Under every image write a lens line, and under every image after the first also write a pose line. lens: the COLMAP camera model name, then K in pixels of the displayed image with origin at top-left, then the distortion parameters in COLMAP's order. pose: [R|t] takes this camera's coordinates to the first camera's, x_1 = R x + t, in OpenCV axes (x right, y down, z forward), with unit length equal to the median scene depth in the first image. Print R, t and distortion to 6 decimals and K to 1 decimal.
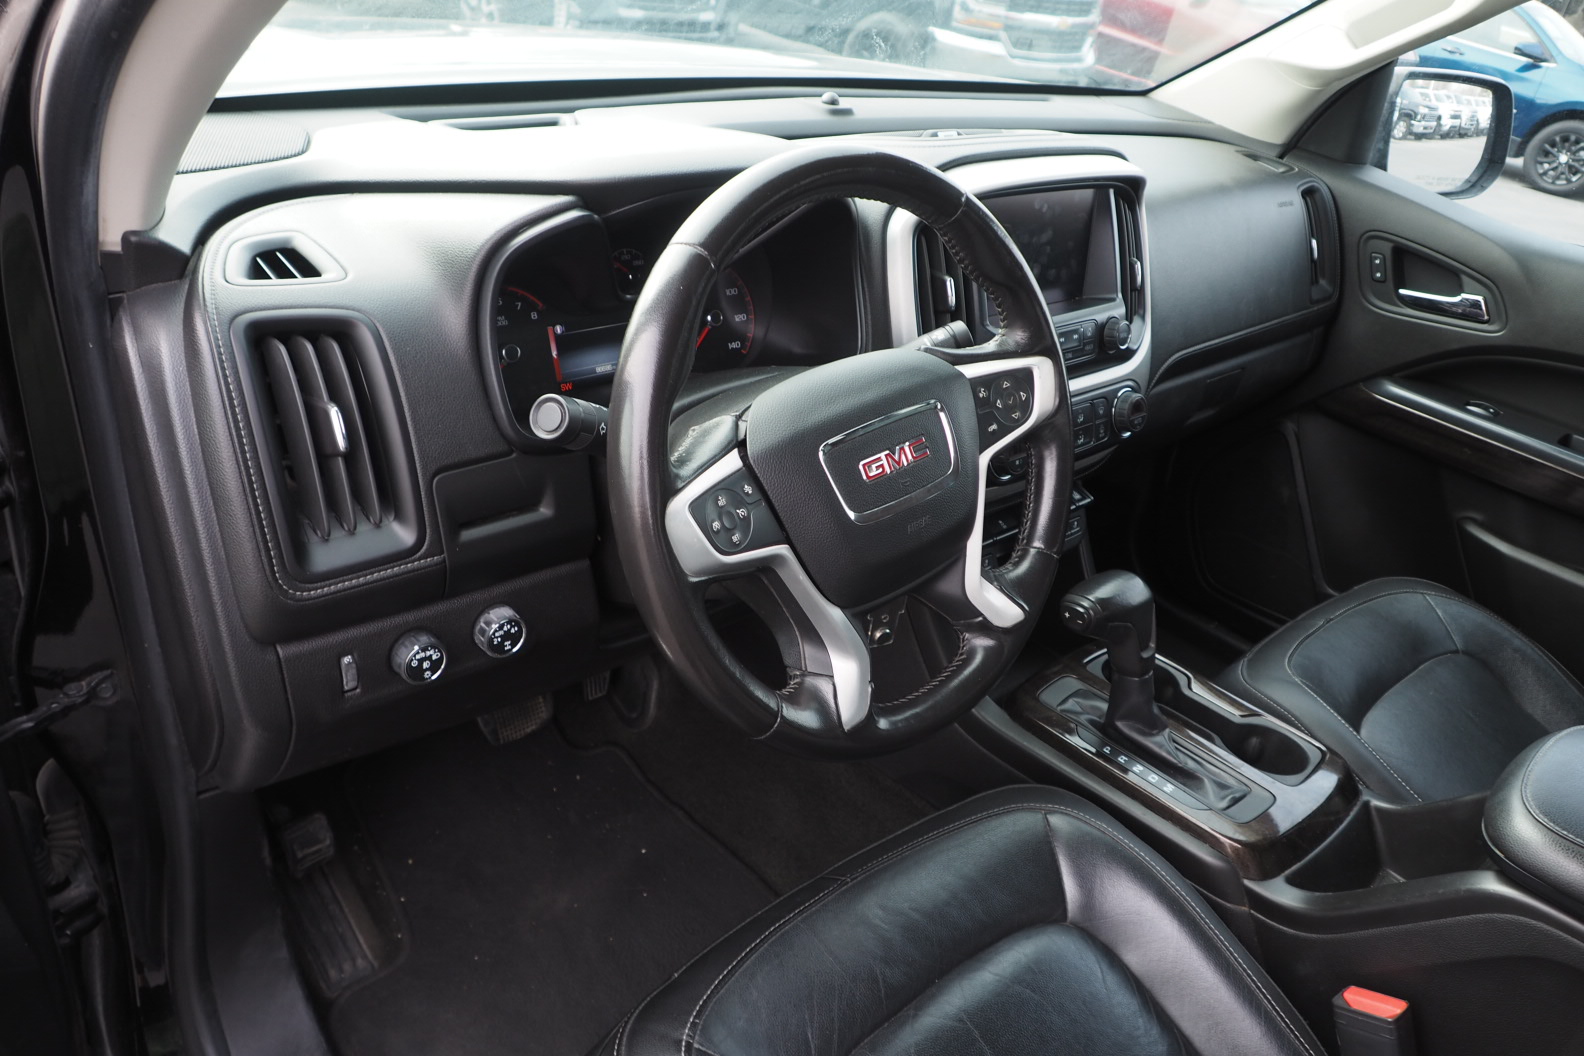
lens RADIAL K [[1117.2, 0, 805.4], [0, 1117.2, 517.8], [0, 0, 1]] dist [-0.032071, 0.010281]
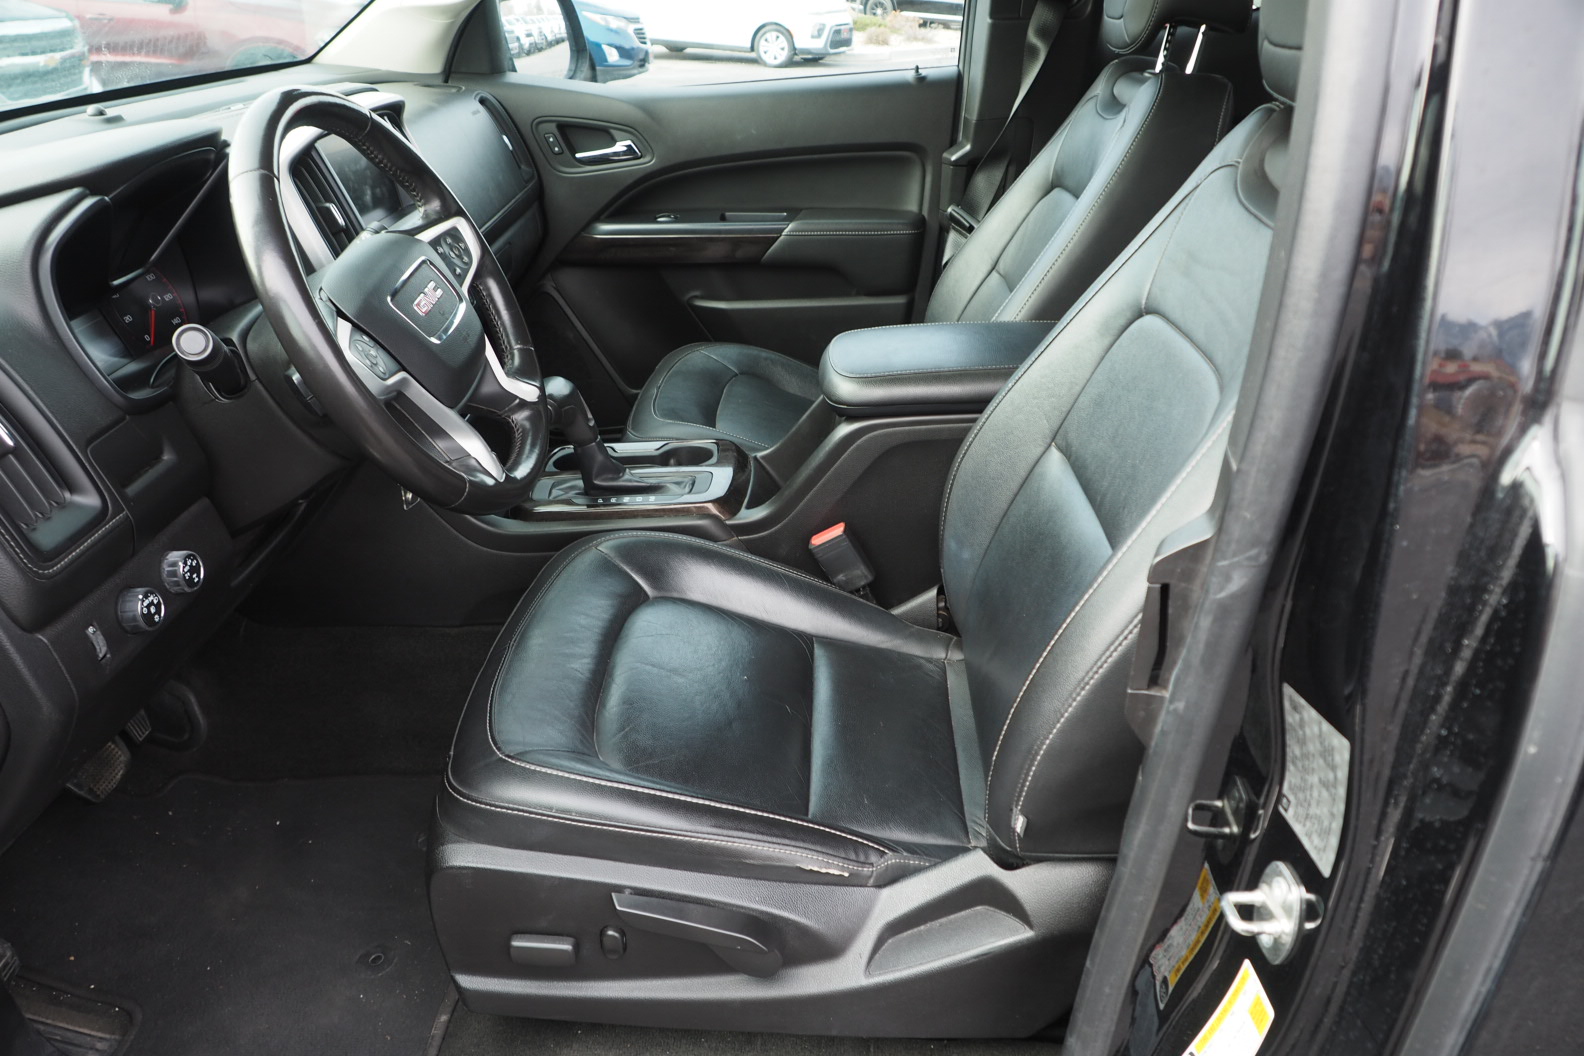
lens RADIAL K [[1117.2, 0, 780.7], [0, 1117.2, 532.9], [0, 0, 1]] dist [-0.032071, 0.010281]
pose [[0.689085, -0.452663, 0.565914, -0.342919], [0.442356, 0.881288, 0.166290, 0.108320], [-0.574006, 0.135748, 0.807521, -0.201373]]
